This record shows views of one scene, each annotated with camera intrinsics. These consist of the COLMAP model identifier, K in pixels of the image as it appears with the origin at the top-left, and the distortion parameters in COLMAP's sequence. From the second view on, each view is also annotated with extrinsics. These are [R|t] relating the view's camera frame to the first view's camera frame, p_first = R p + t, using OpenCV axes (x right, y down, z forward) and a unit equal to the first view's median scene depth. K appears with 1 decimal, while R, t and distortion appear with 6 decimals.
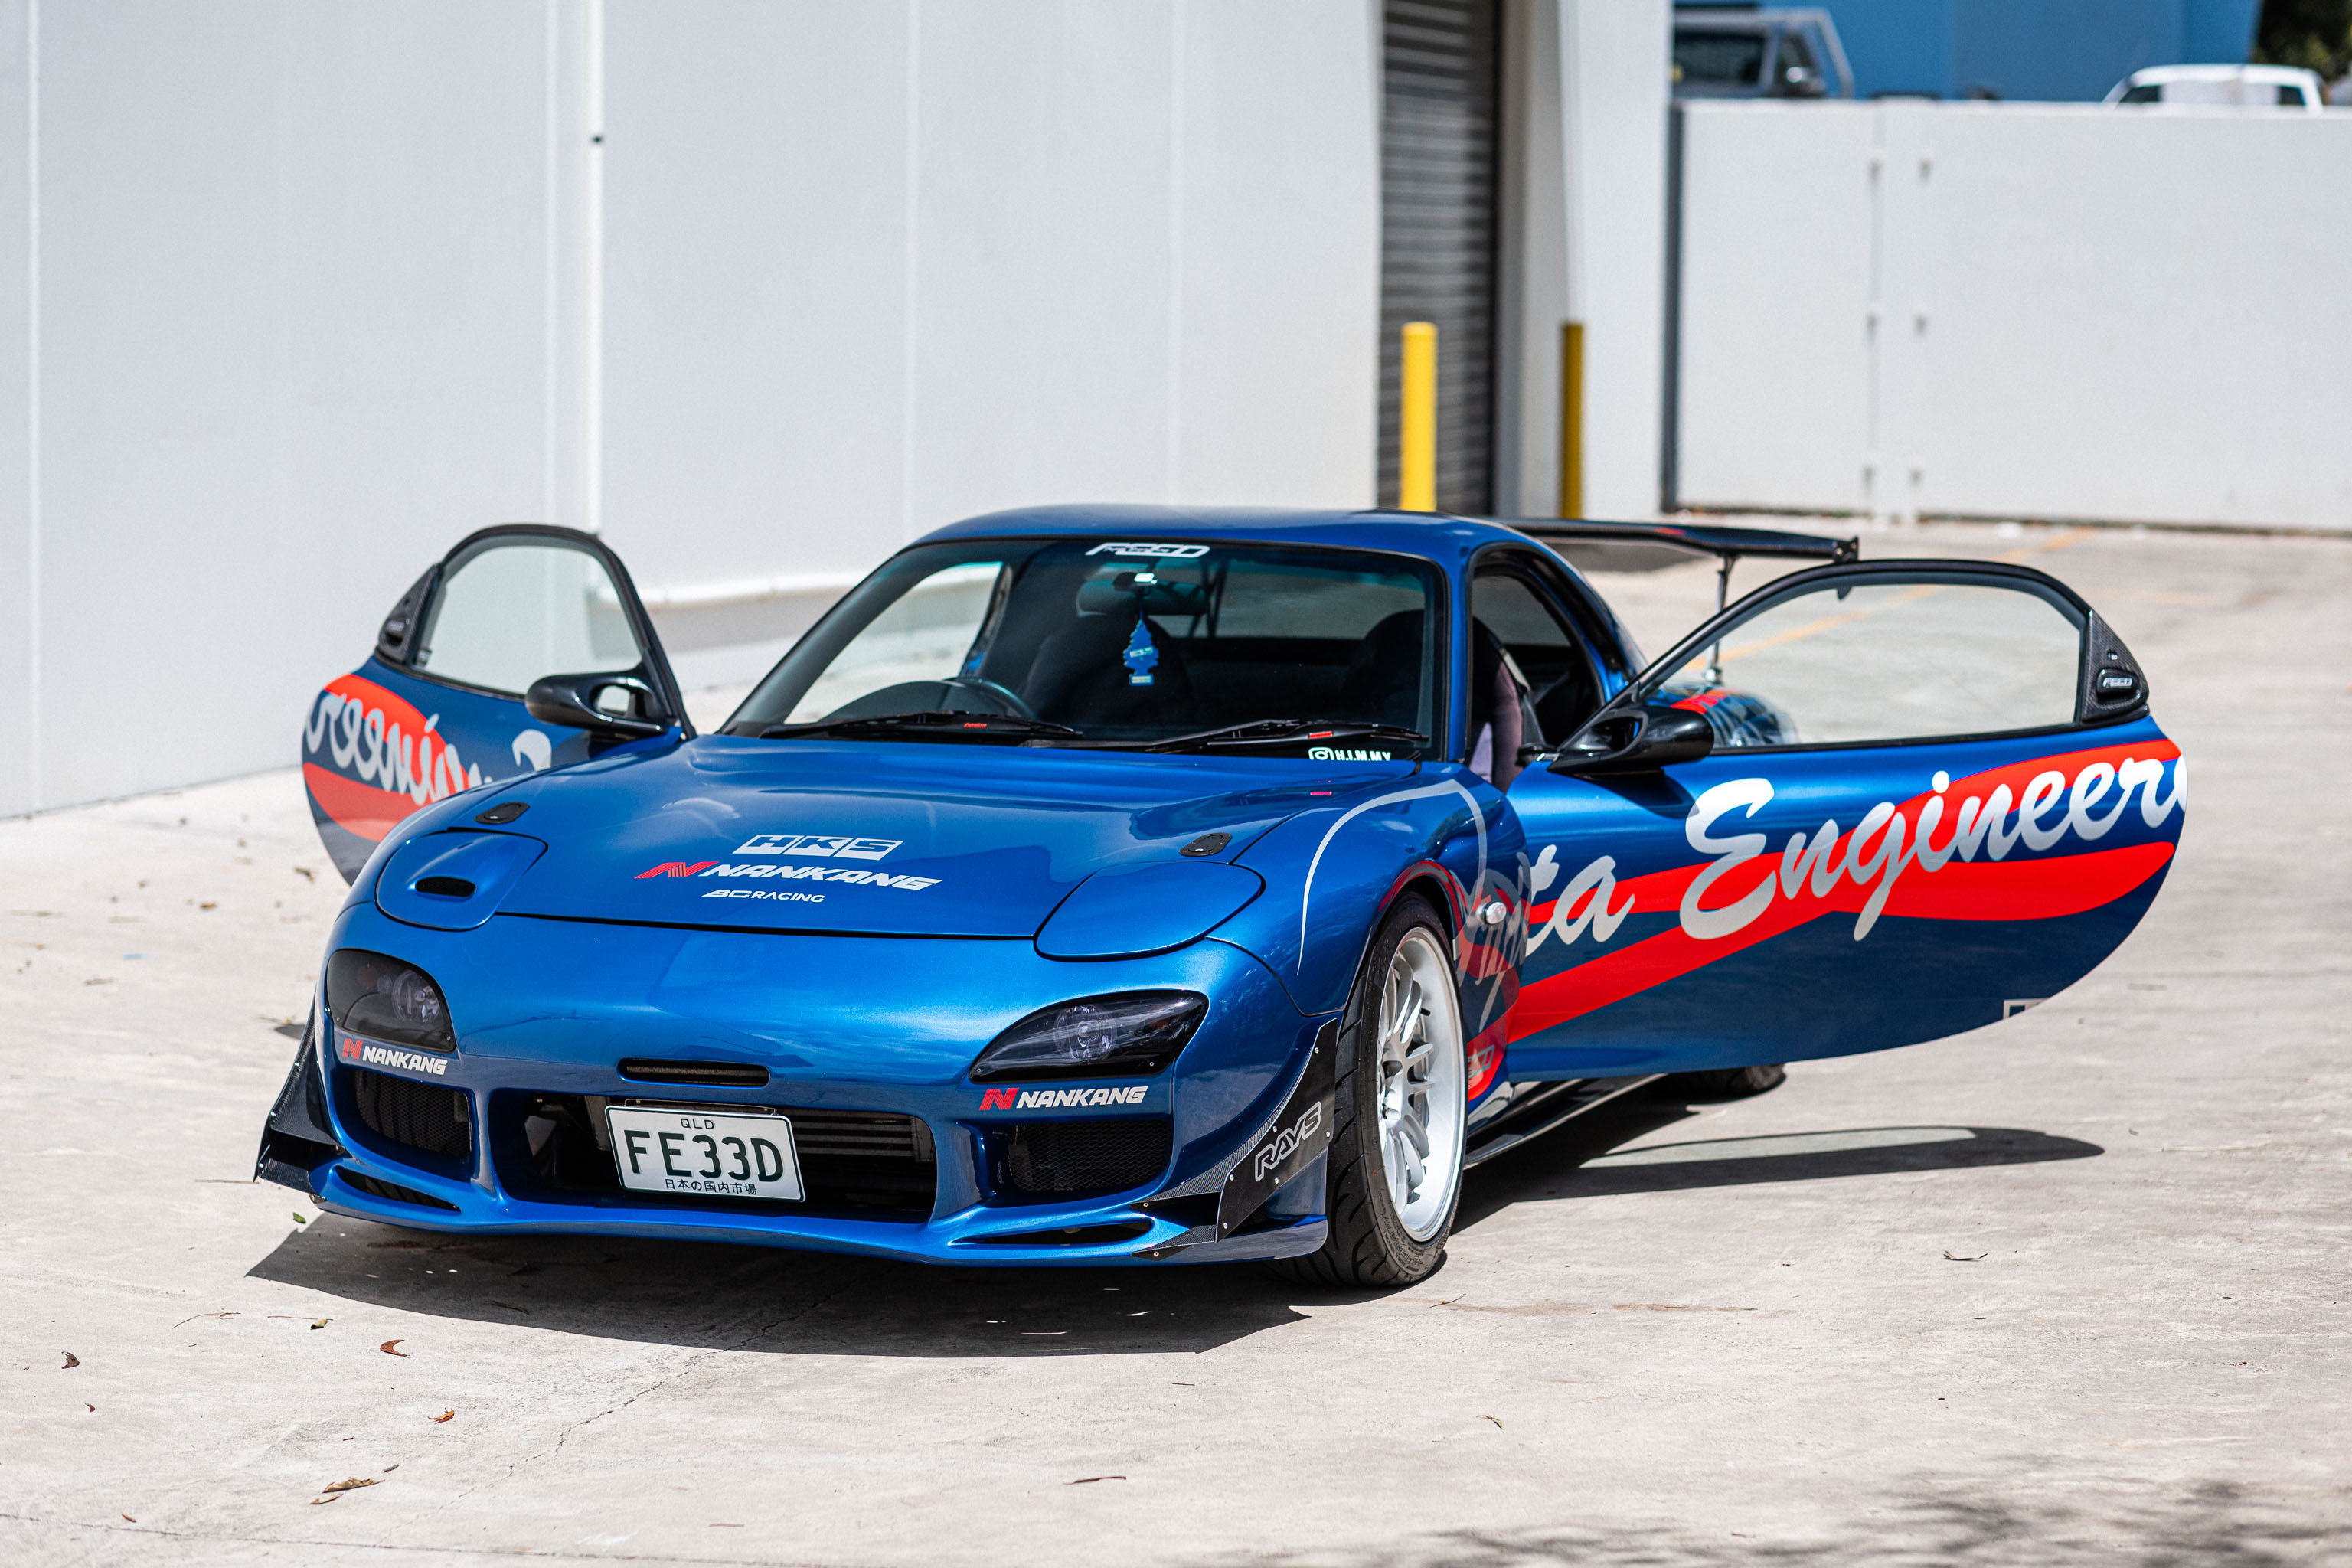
lens RADIAL K [[5591.3, 0, 1176.0], [0, 5591.3, 784.0], [0, 0, 1]] dist [0.062451, 0.064432]
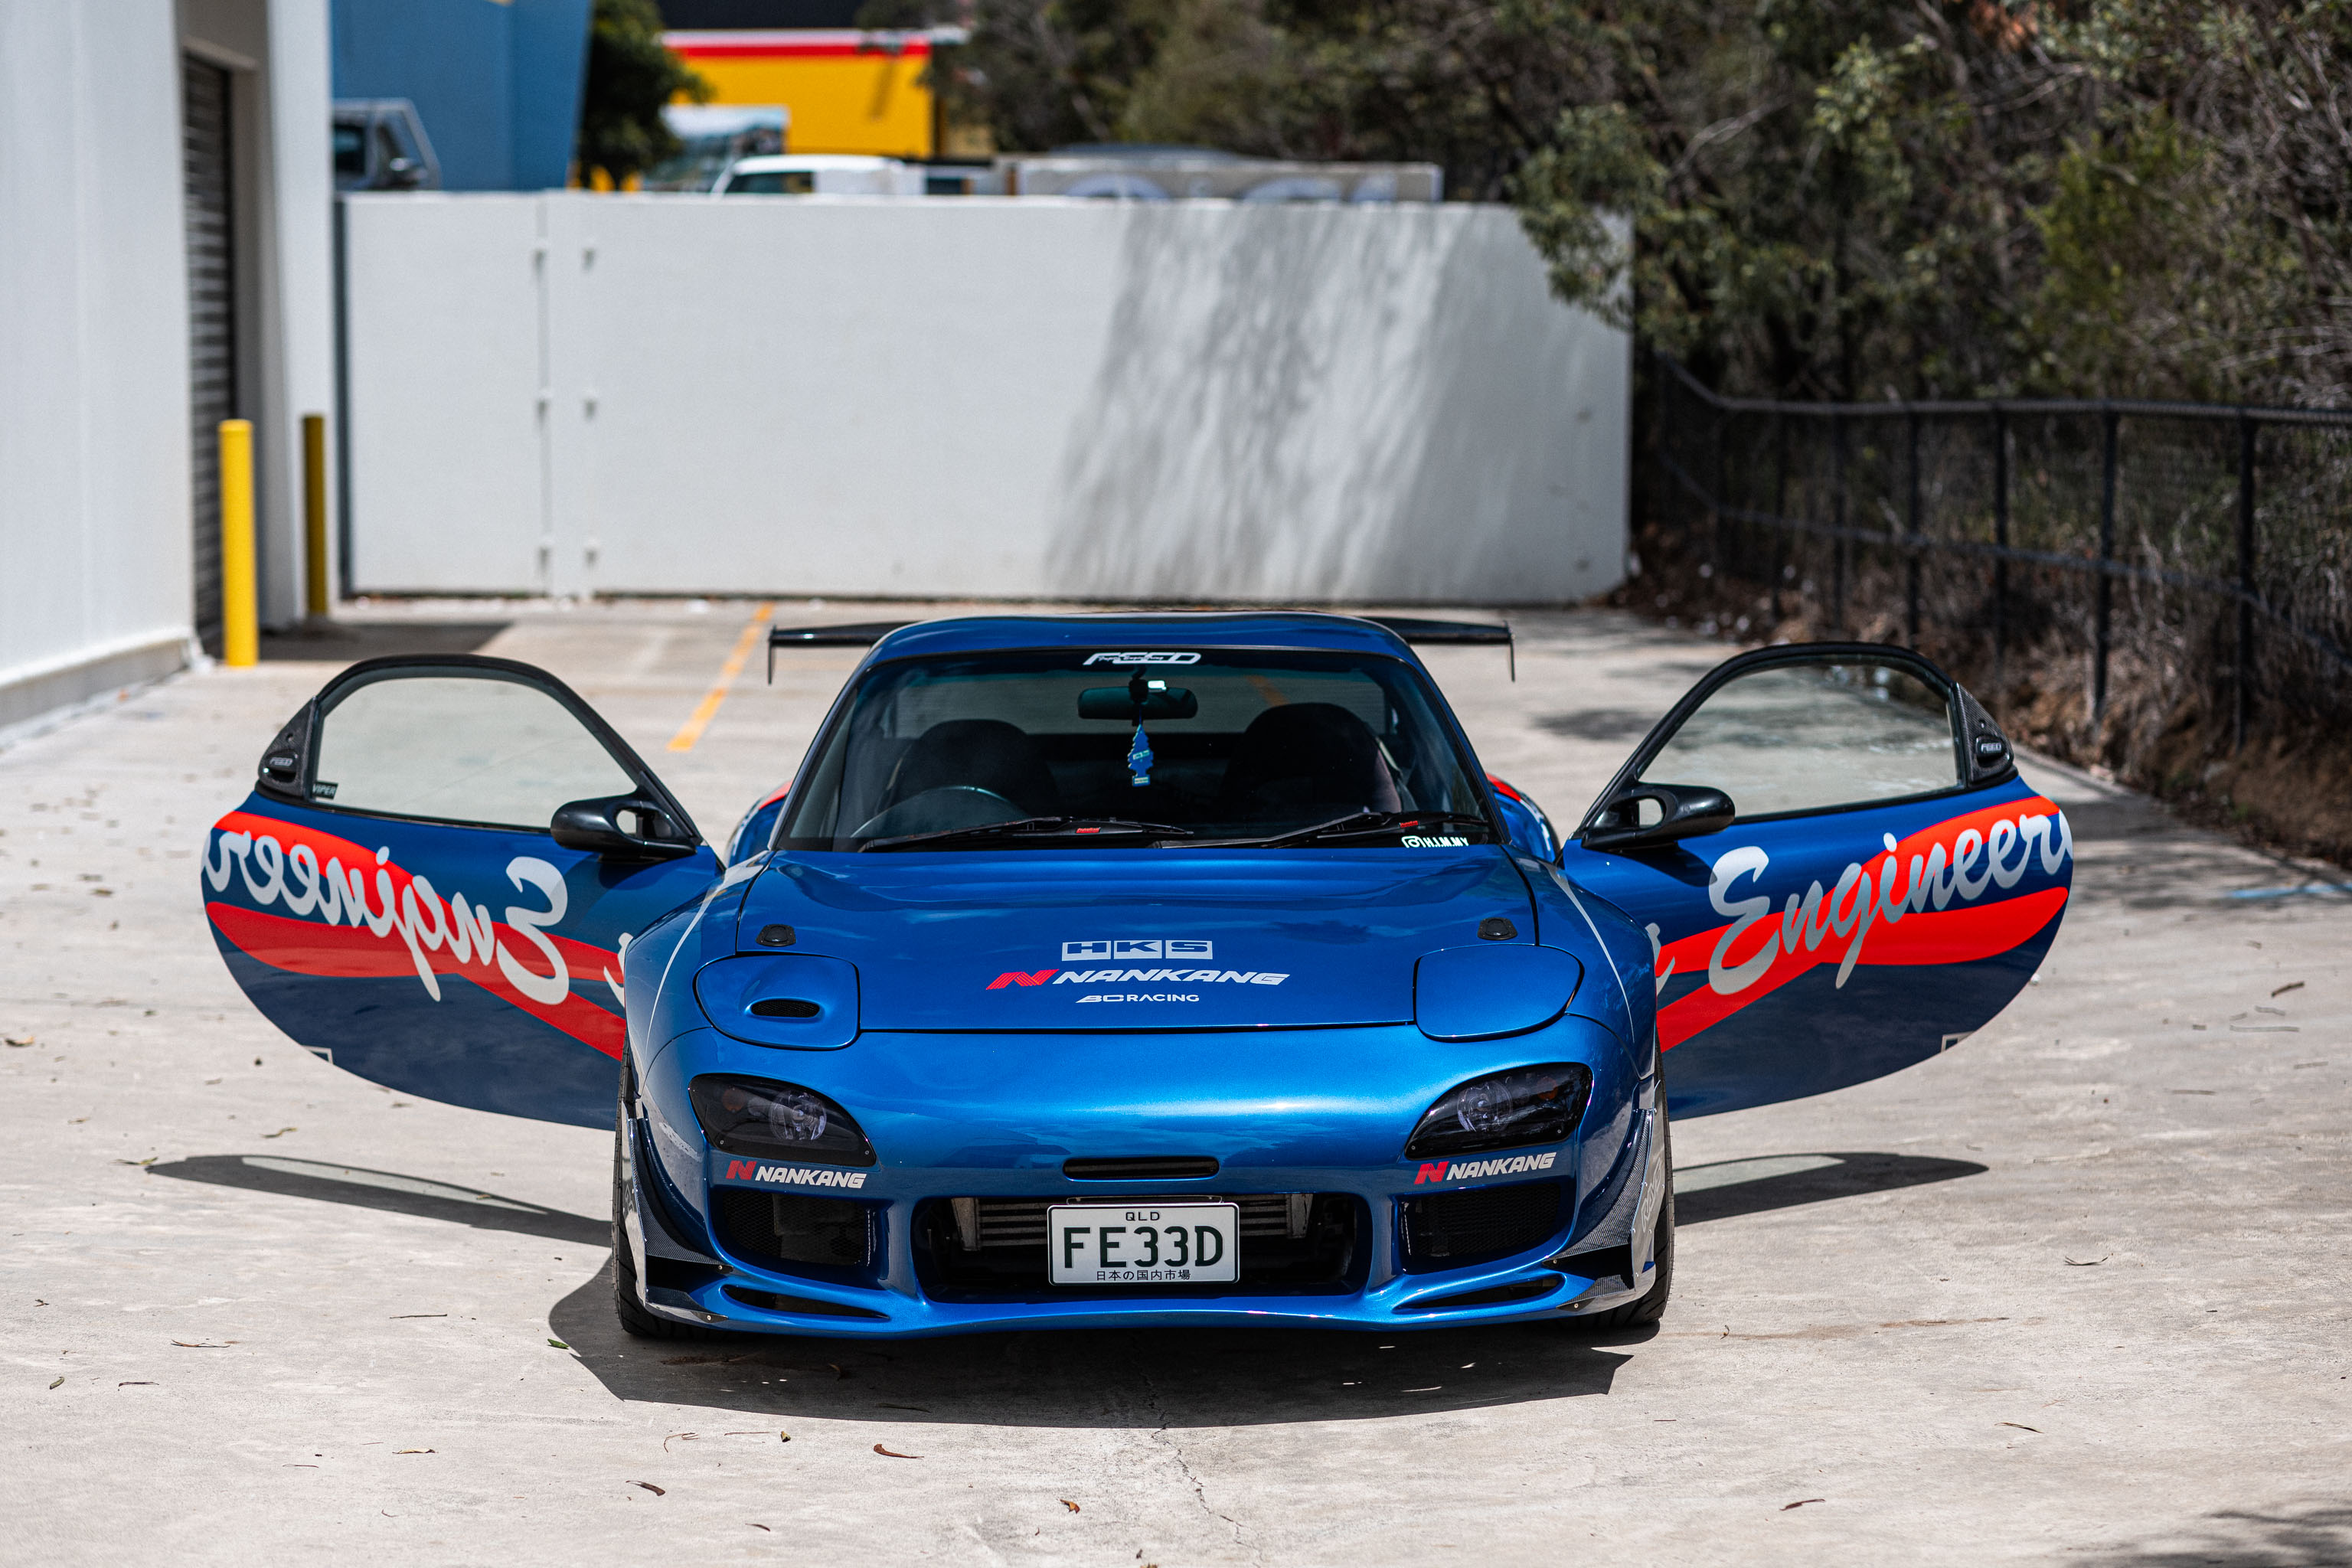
lens RADIAL K [[5633.8, 0, 1179.8], [0, 5633.8, 614.9], [0, 0, 1]] dist [0.057194, 0.910464]
pose [[0.940826, -0.033200, 0.337261, -0.425697], [0.047398, 0.998299, -0.033950, -0.016058], [-0.335560, 0.047926, 0.940799, -0.013083]]
